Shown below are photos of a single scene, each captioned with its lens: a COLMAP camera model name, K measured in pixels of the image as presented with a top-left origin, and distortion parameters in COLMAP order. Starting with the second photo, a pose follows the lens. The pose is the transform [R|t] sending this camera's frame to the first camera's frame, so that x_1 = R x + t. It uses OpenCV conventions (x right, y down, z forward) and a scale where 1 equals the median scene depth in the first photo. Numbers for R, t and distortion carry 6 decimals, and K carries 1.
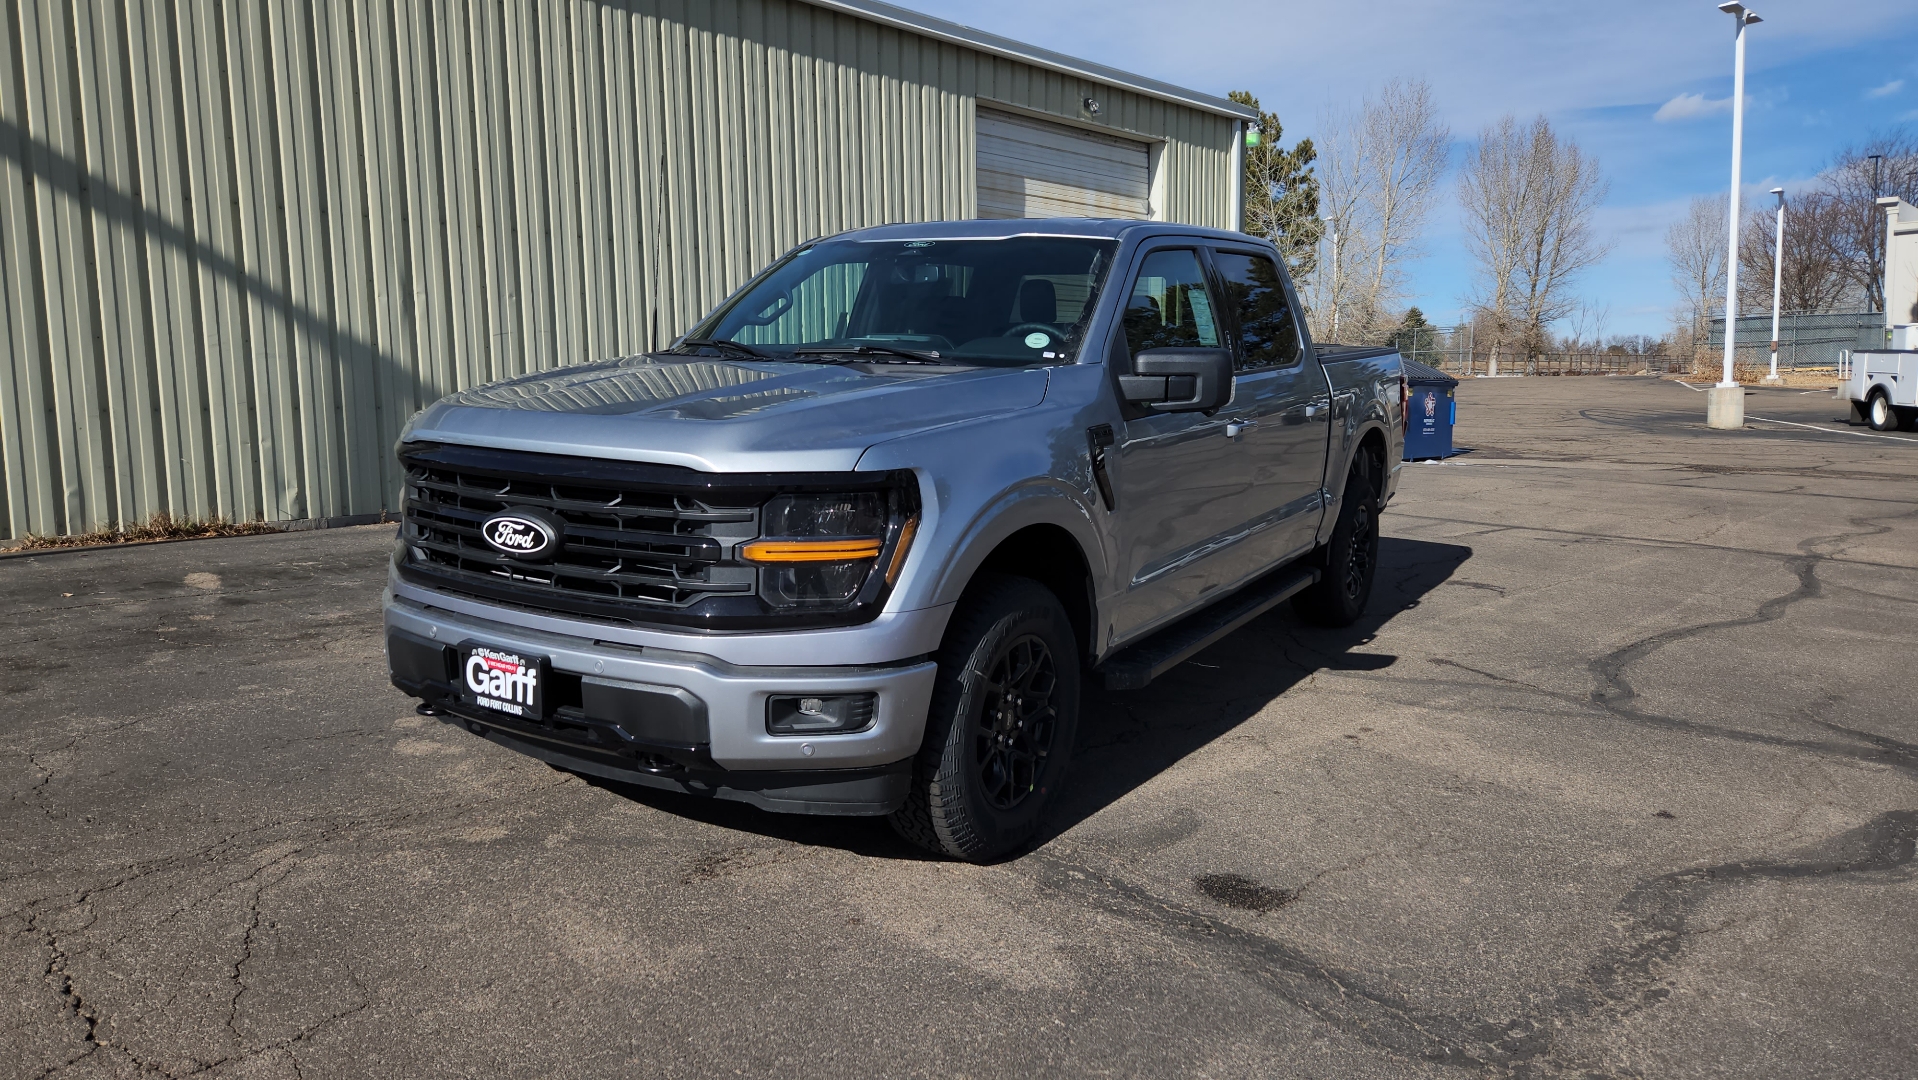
lens RADIAL K [[1273.1, 0, 944.3], [0, 1273.1, 538.8], [0, 0, 1]] dist [0.073073, -0.057578]
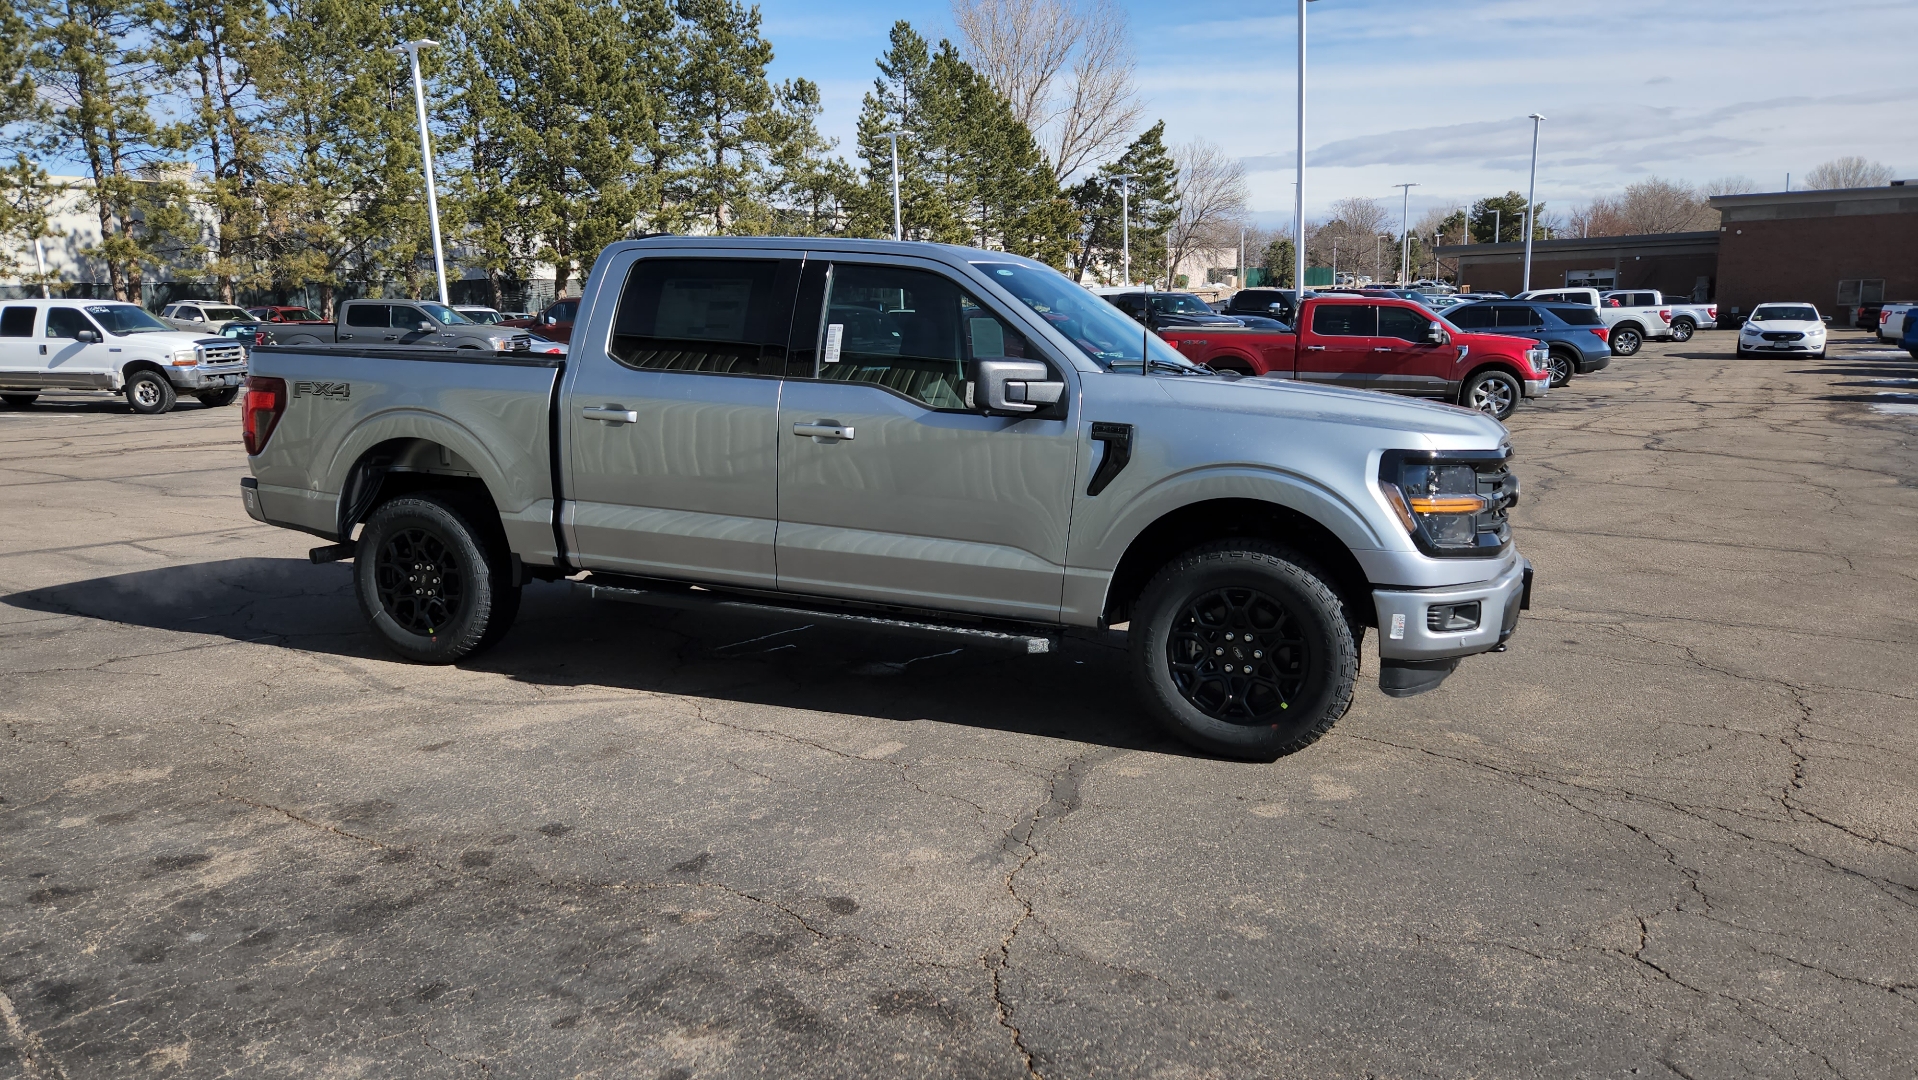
lens RADIAL K [[1279.2, 0, 927.1], [0, 1279.2, 532.6], [0, 0, 1]] dist [0.067408, -0.046375]
pose [[-0.185197, -0.149562, 0.971253, -1.552174], [0.134777, 0.975145, 0.175860, -0.290818], [-0.973415, 0.163471, -0.160437, 1.752766]]
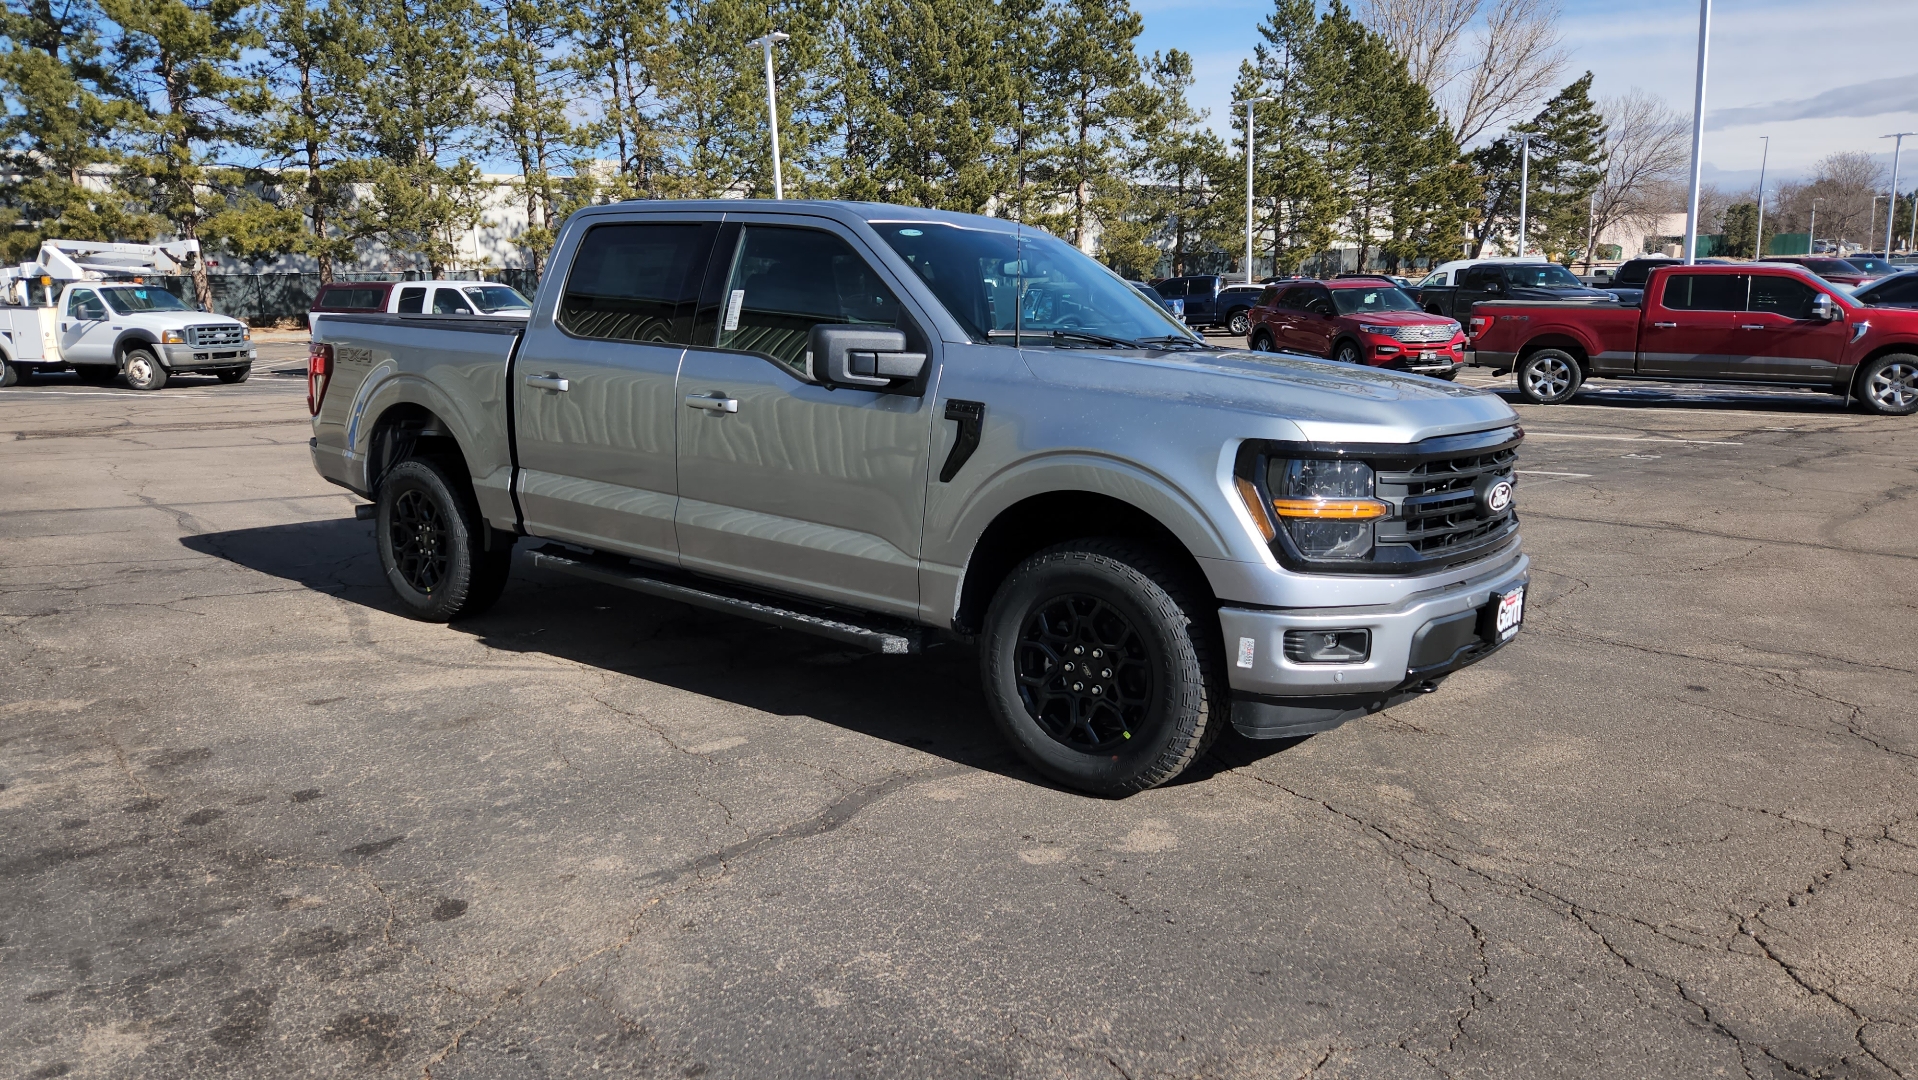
lens RADIAL K [[1279.2, 0, 949.5], [0, 1279.2, 537.1], [0, 0, 1]] dist [0.067408, -0.046375]
pose [[0.092483, -0.170231, 0.981055, -1.458423], [0.135053, 0.978317, 0.157025, -0.208823], [-0.986513, 0.117973, 0.113468, 1.247540]]
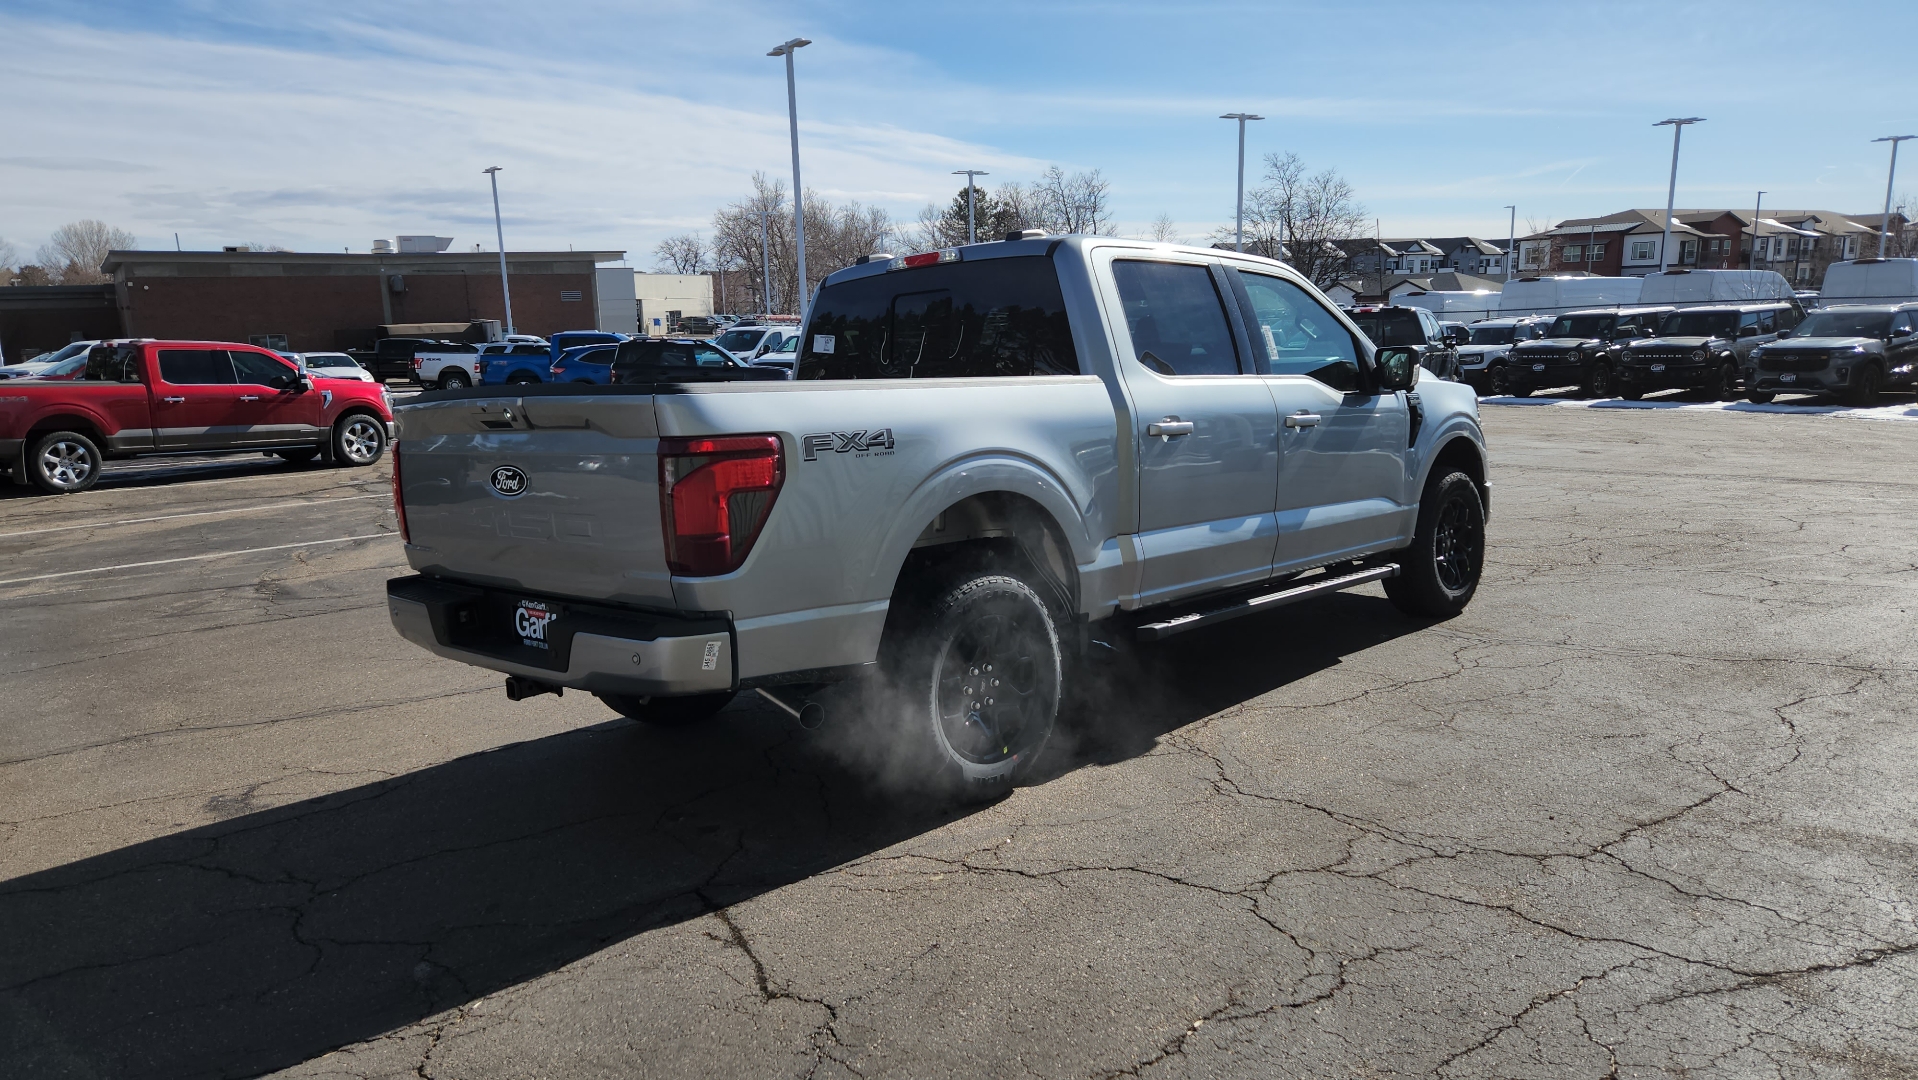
lens RADIAL K [[1273.1, 0, 921.2], [0, 1273.1, 559.2], [0, 0, 1]] dist [0.073073, -0.057578]
pose [[-0.975200, 0.007068, 0.221214, -0.058471], [0.072206, 0.954964, 0.287802, -0.484580], [-0.209217, 0.296638, -0.931791, 3.190490]]
